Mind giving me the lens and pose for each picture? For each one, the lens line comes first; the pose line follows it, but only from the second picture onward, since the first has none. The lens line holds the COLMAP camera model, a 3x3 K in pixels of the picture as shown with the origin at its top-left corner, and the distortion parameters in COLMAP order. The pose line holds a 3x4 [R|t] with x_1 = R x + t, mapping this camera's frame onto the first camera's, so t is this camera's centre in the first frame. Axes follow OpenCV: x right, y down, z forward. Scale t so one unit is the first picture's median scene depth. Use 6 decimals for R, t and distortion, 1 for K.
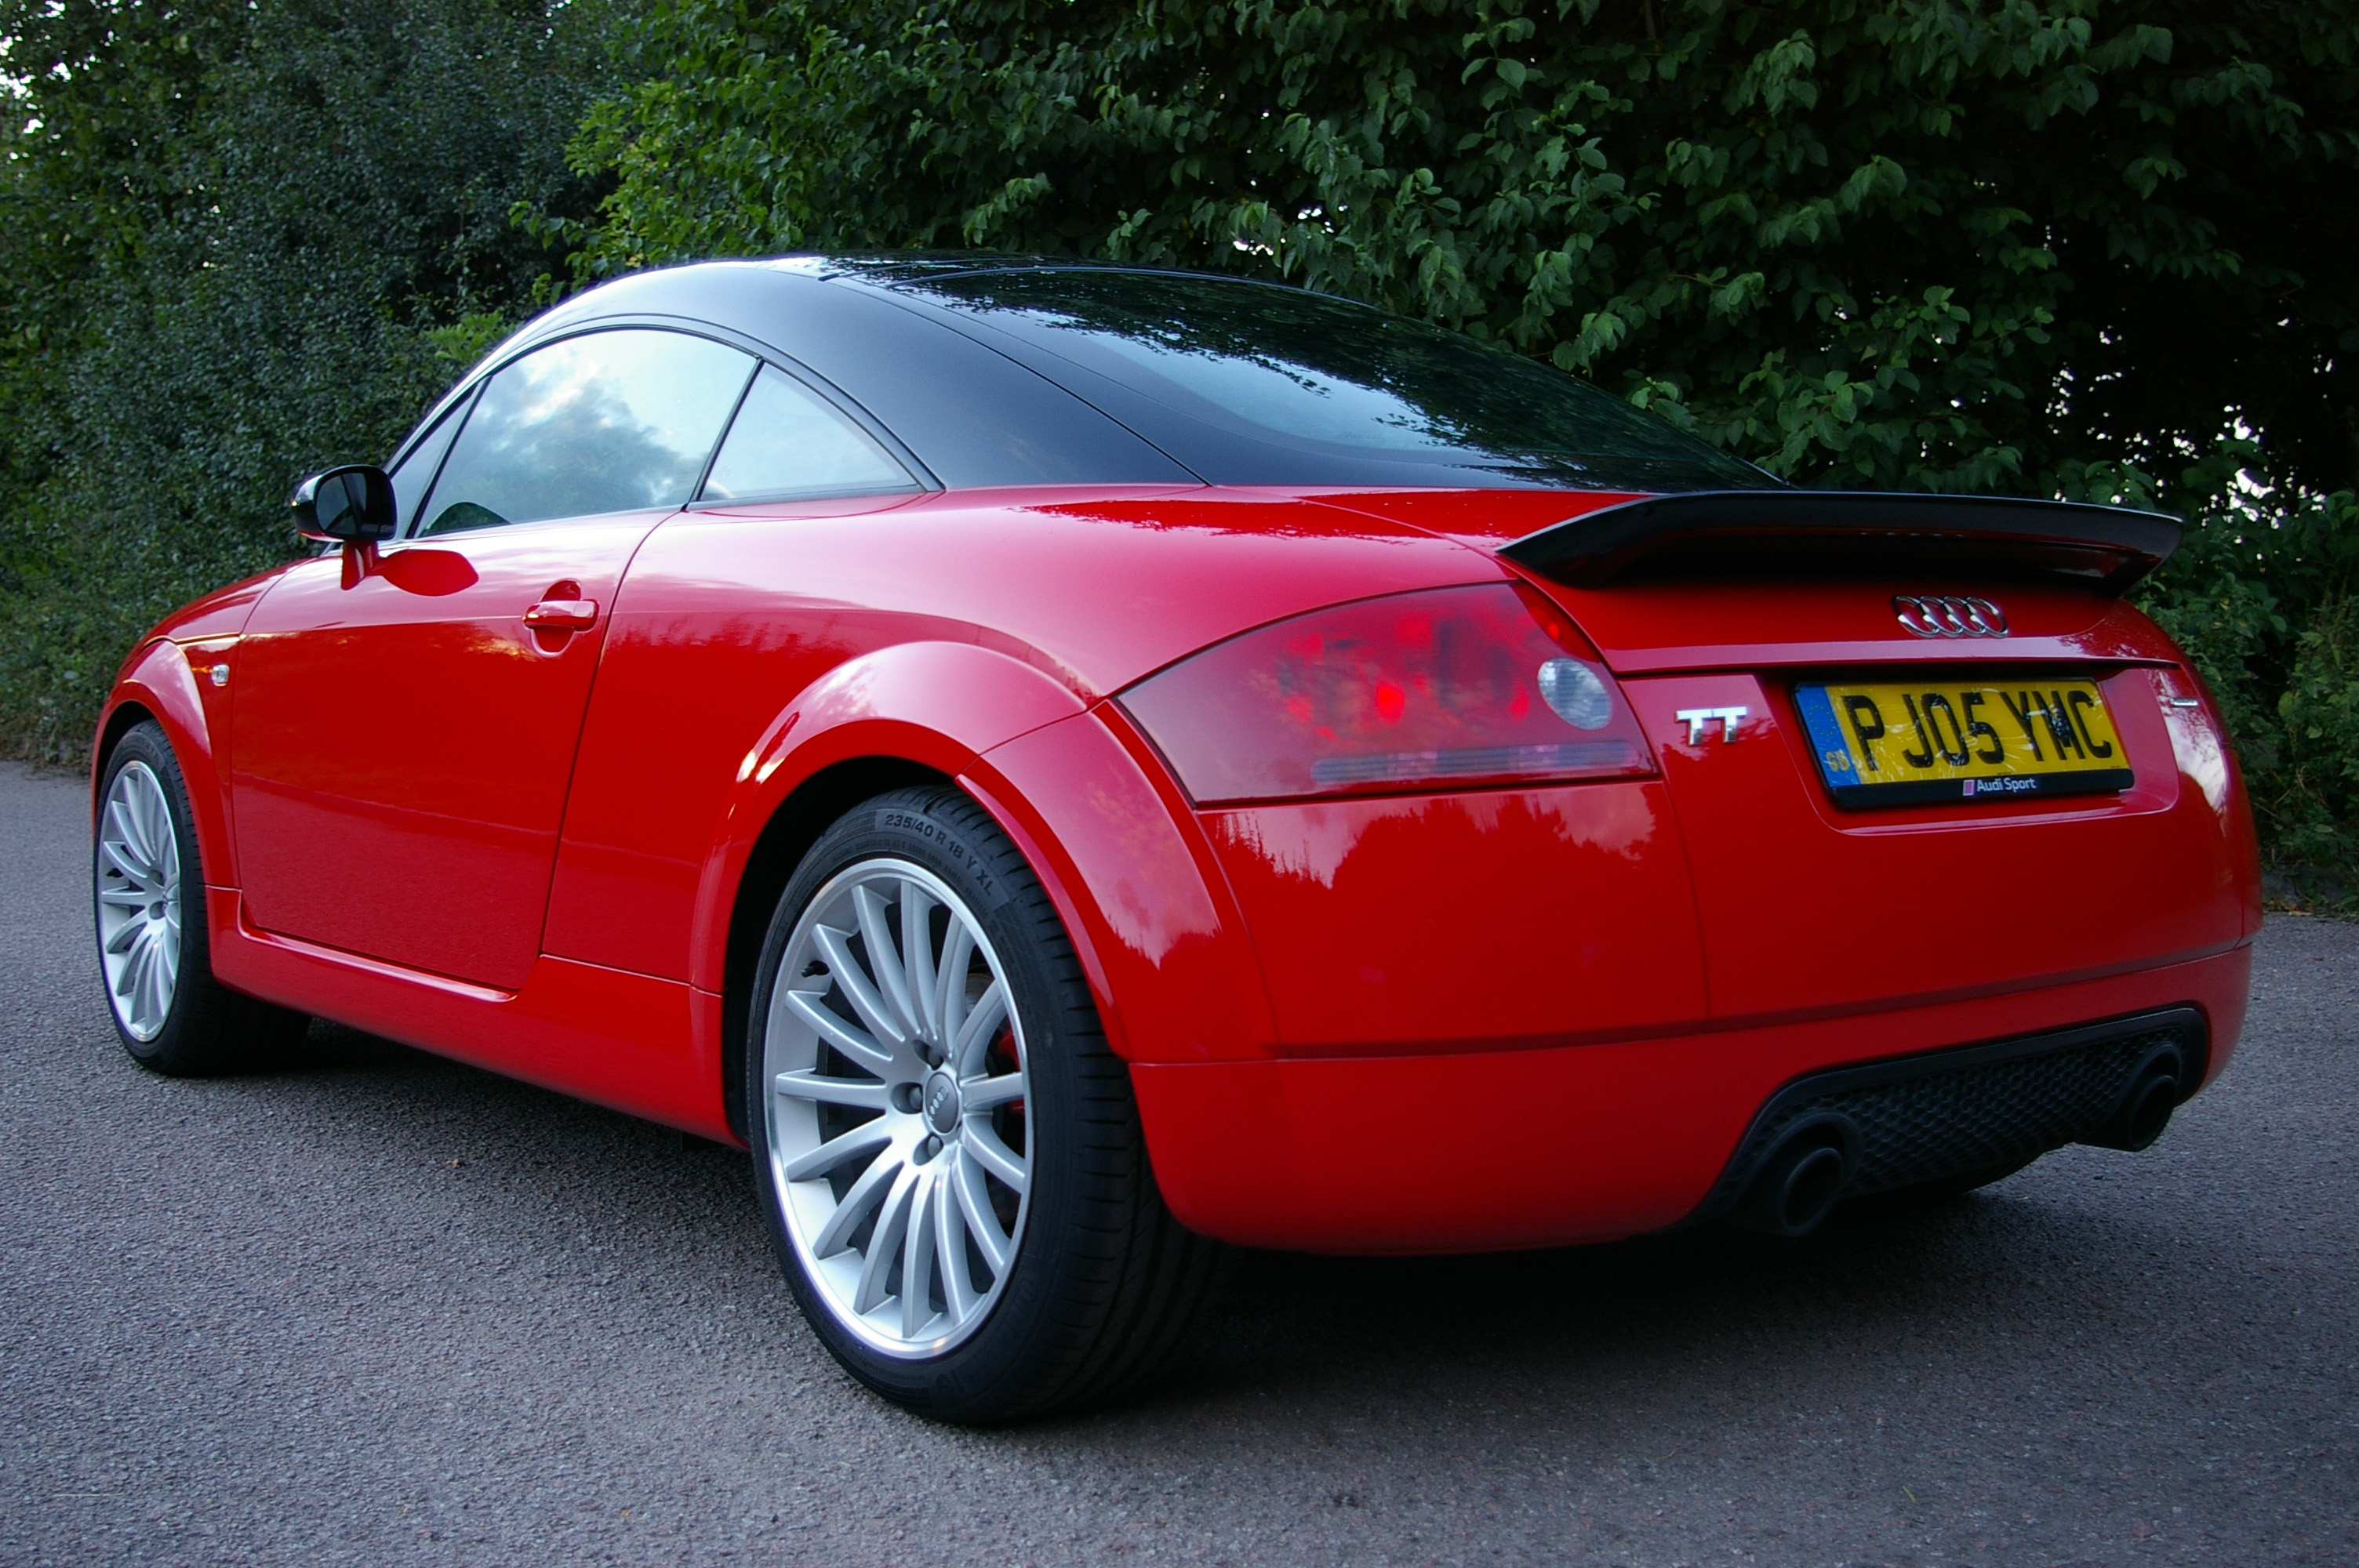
lens RADIAL K [[2538.2, 0, 1179.5], [0, 2538.2, 784.0], [0, 0, 1]] dist [-0.038253, 0.006187]
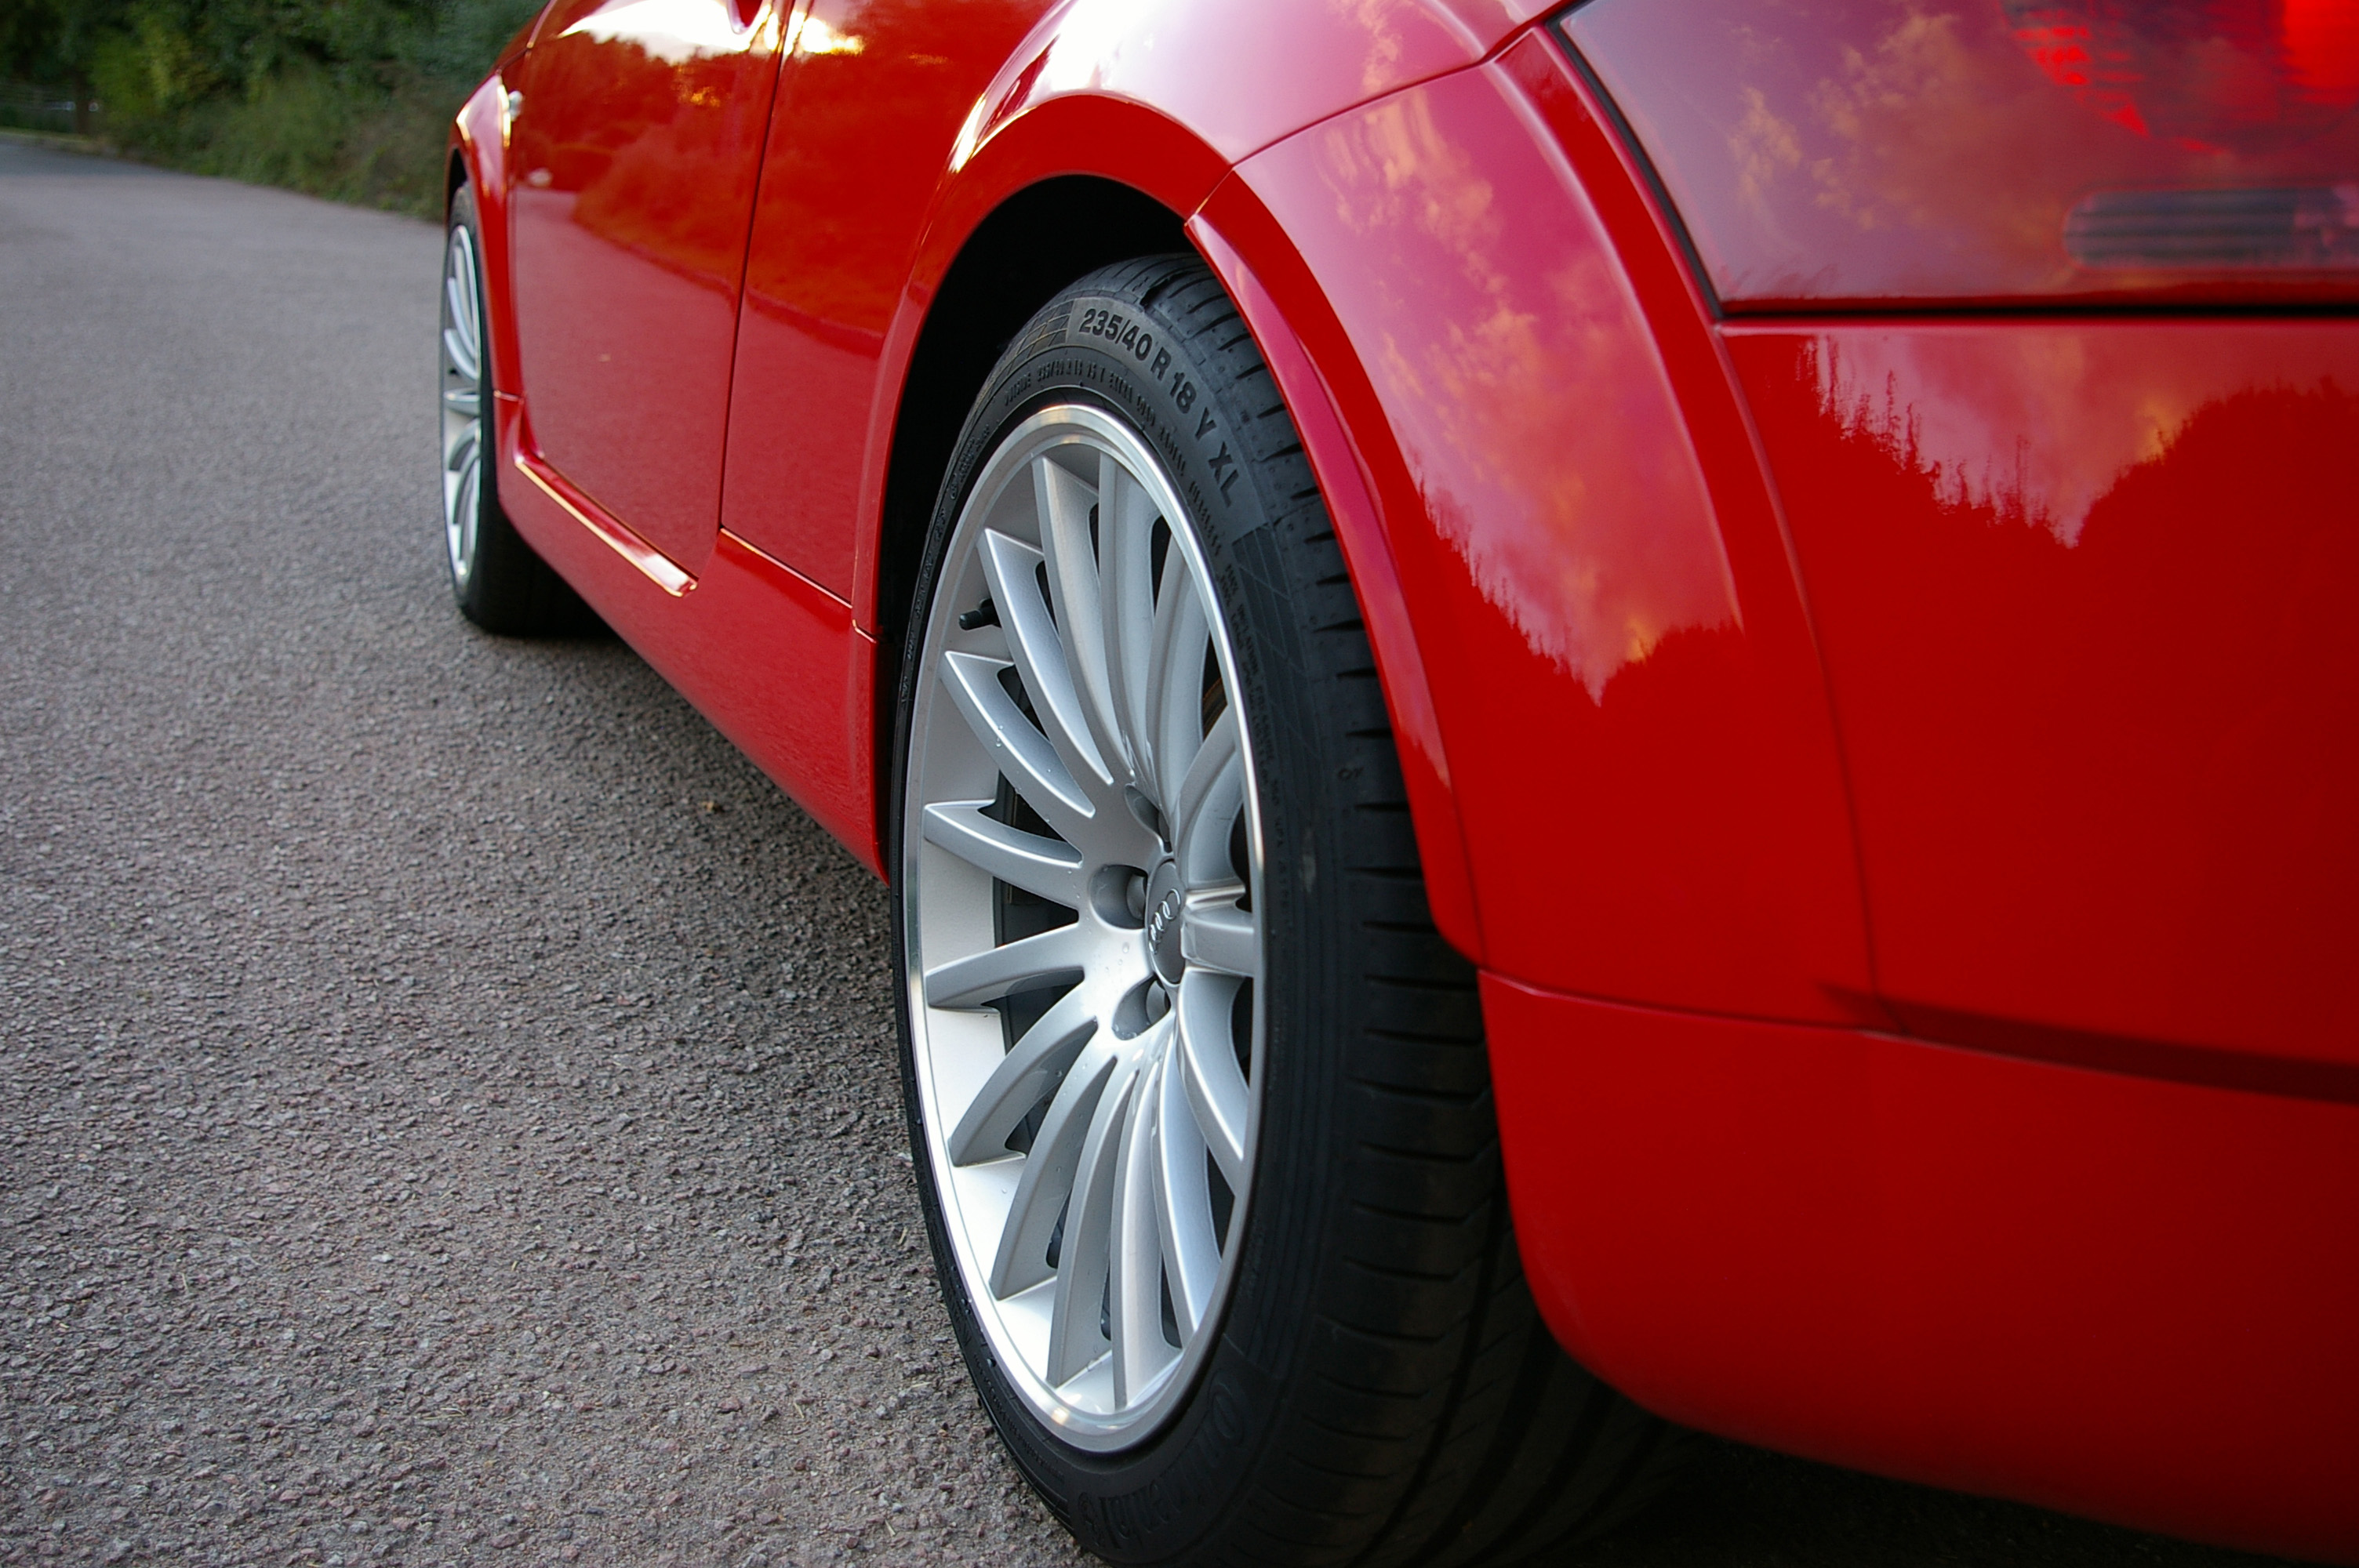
lens RADIAL K [[2538.2, 0, 1179.5], [0, 2538.2, 784.0], [0, 0, 1]] dist [-0.038253, 0.006187]
pose [[0.960785, 0.111088, -0.254072, 0.026962], [-0.067167, 0.982194, 0.175451, 0.014115], [0.269038, -0.151505, 0.951139, 0.519292]]
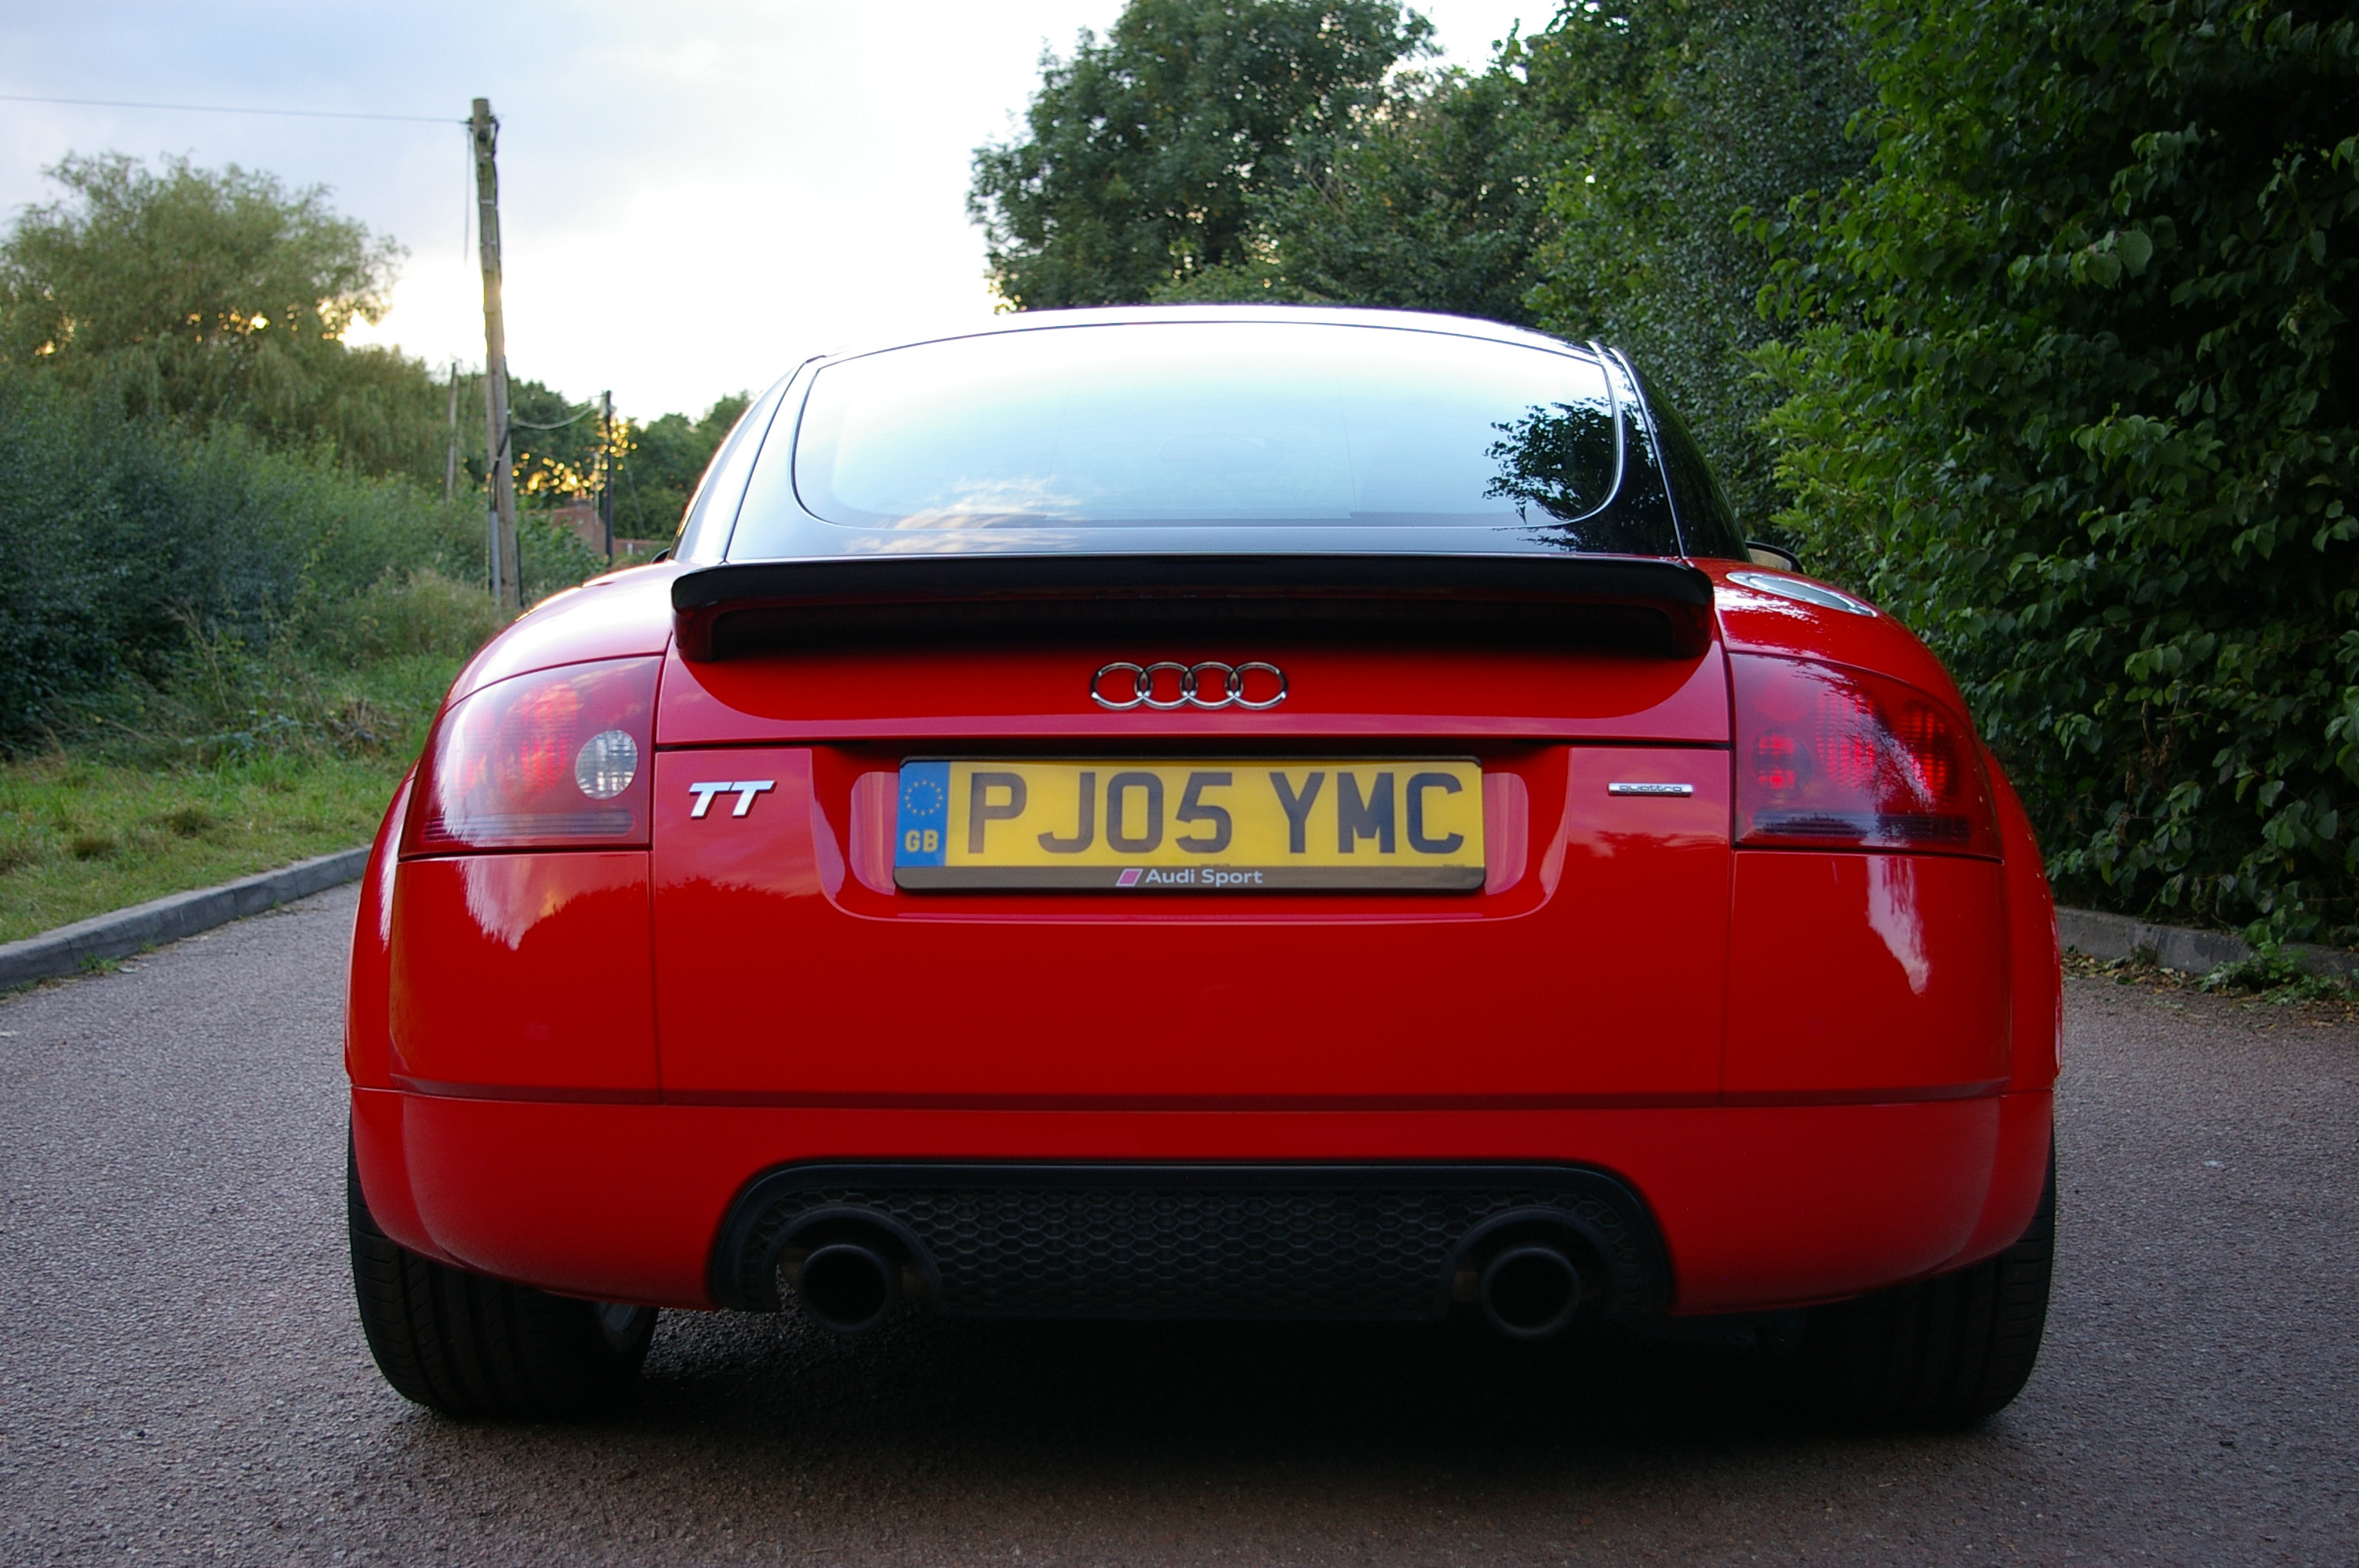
lens RADIAL K [[3058.9, 0, 1179.5], [0, 3058.9, 784.0], [0, 0, 1]] dist [-0.028299, 0.031895]
pose [[0.754701, 0.019825, -0.655769, 0.967467], [-0.036654, 0.999256, -0.011976, -0.018124], [0.655044, 0.033075, 0.754866, 0.180085]]
